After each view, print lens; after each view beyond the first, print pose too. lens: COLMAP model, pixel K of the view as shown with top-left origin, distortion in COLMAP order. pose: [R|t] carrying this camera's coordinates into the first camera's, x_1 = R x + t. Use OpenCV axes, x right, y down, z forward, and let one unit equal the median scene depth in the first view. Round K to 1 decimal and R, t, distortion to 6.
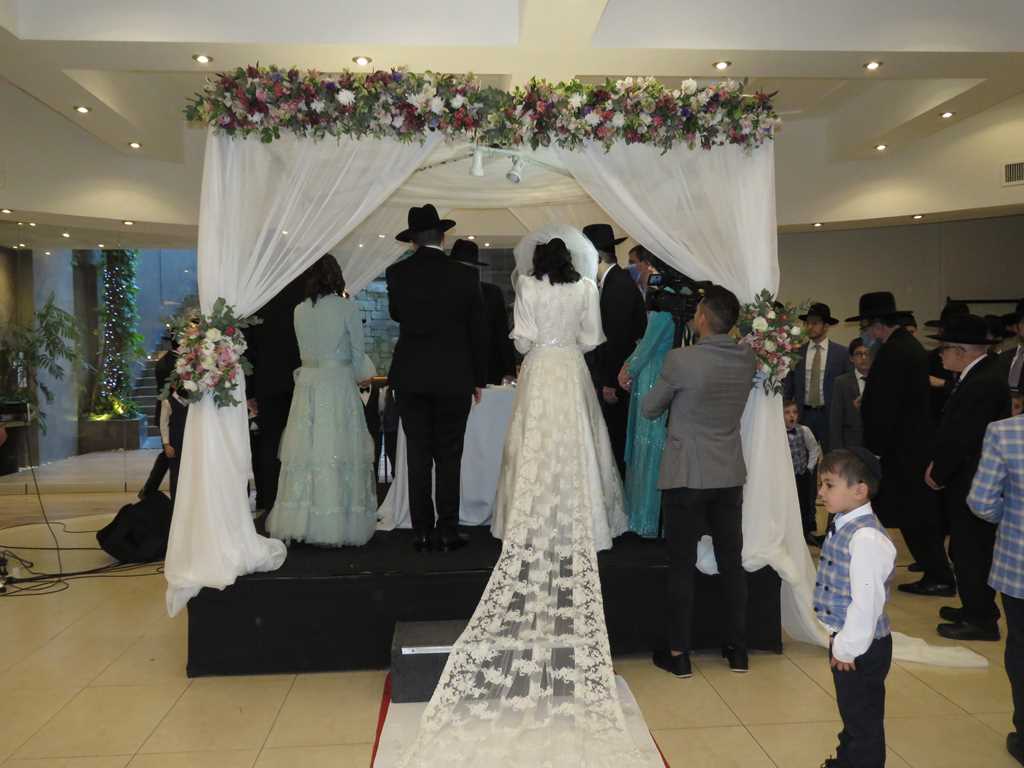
lens RADIAL K [[842.7, 0, 512.0], [0, 842.7, 384.0], [0, 0, 1]] dist [-0.003018, -0.002793]
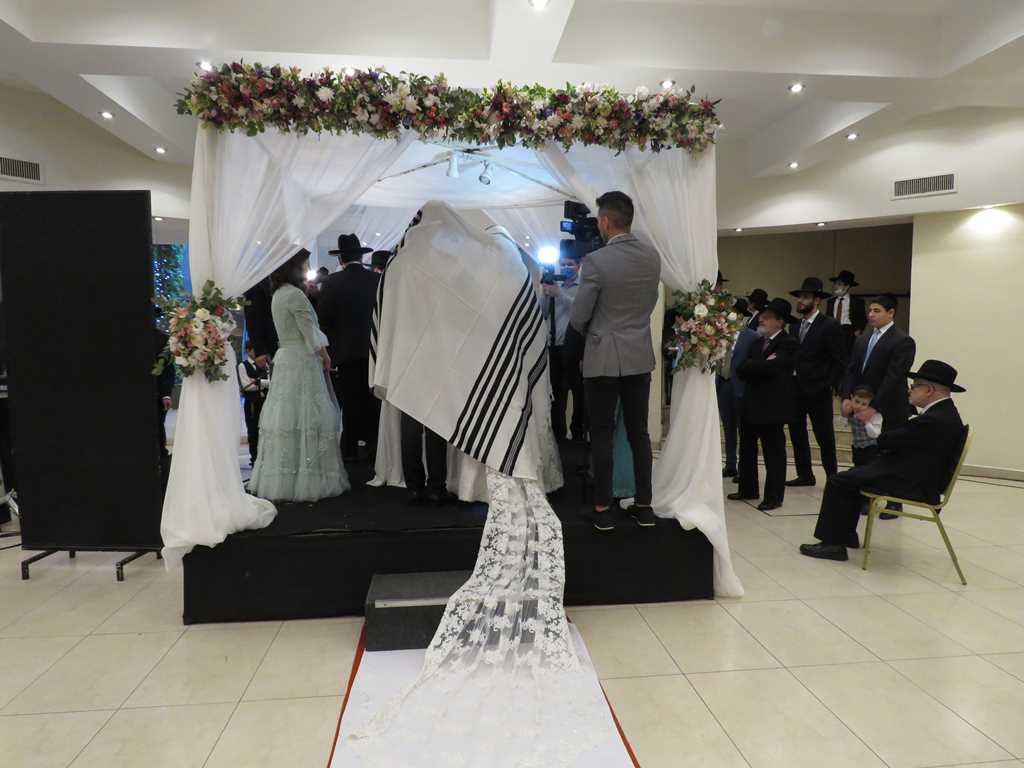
lens RADIAL K [[634.6, 0, 512.0], [0, 634.6, 384.0], [0, 0, 1]] dist [0.002566, 0.000494]
pose [[0.999524, 0.007277, 0.029981, 0.018991], [-0.008573, 0.999024, 0.043325, -0.007558], [-0.029637, -0.043561, 0.998611, 0.162778]]
